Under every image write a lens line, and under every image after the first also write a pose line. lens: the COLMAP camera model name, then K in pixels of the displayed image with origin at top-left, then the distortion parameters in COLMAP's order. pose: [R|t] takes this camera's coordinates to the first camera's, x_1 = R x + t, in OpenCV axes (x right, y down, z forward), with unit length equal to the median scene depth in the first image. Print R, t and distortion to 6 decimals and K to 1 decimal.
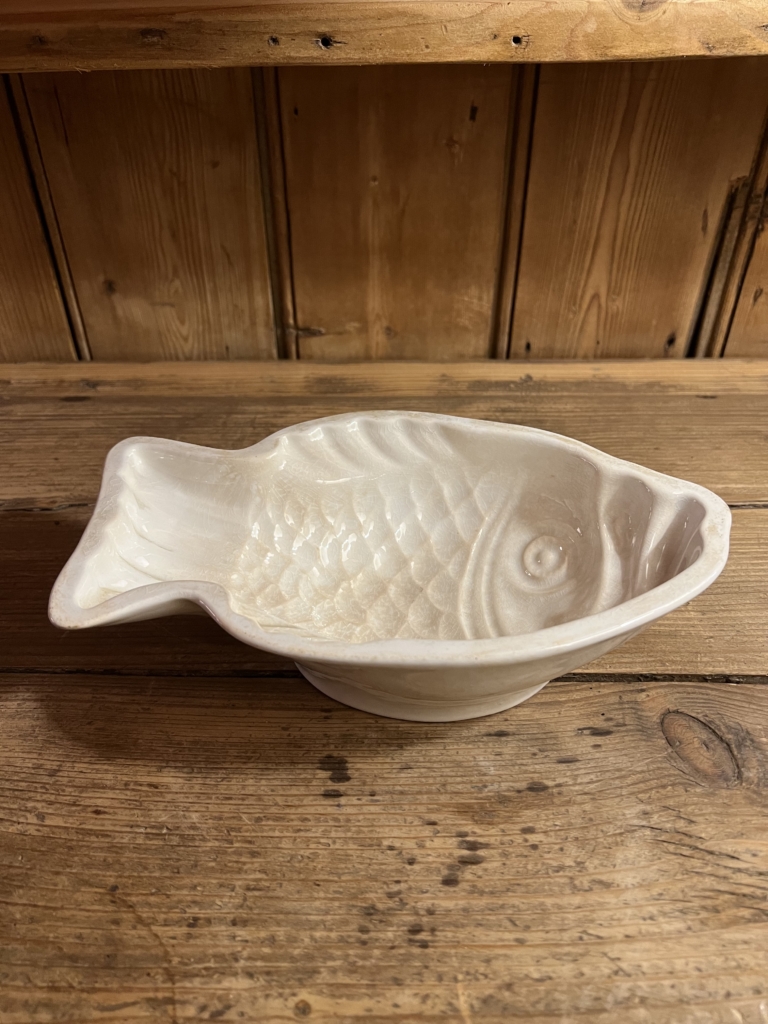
lens RADIAL K [[814.1, 0, 390.7], [0, 814.1, 492.9], [0, 0, 1]] dist [0.007168, -0.029628]
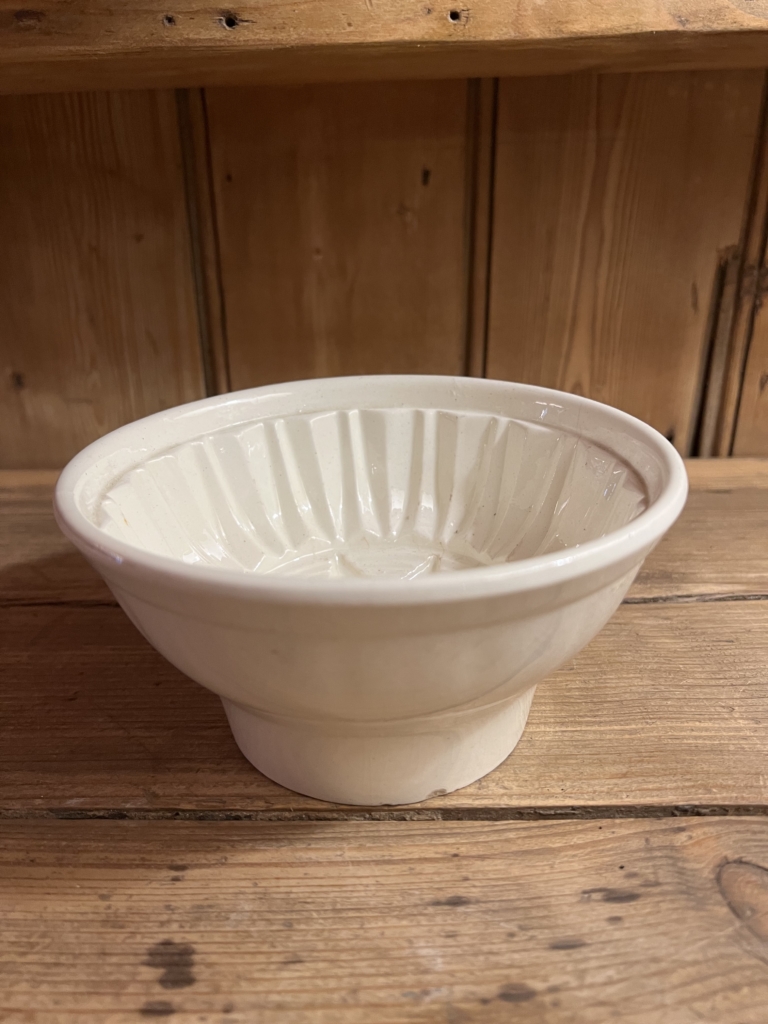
lens RADIAL K [[814.1, 0, 390.7], [0, 814.1, 492.9], [0, 0, 1]] dist [0.007168, -0.029628]
pose [[0.999930, -0.011817, 0.000502, 0.085430], [0.011553, 0.966737, -0.255513, 0.148683], [0.002534, 0.255501, 0.966805, 0.318918]]
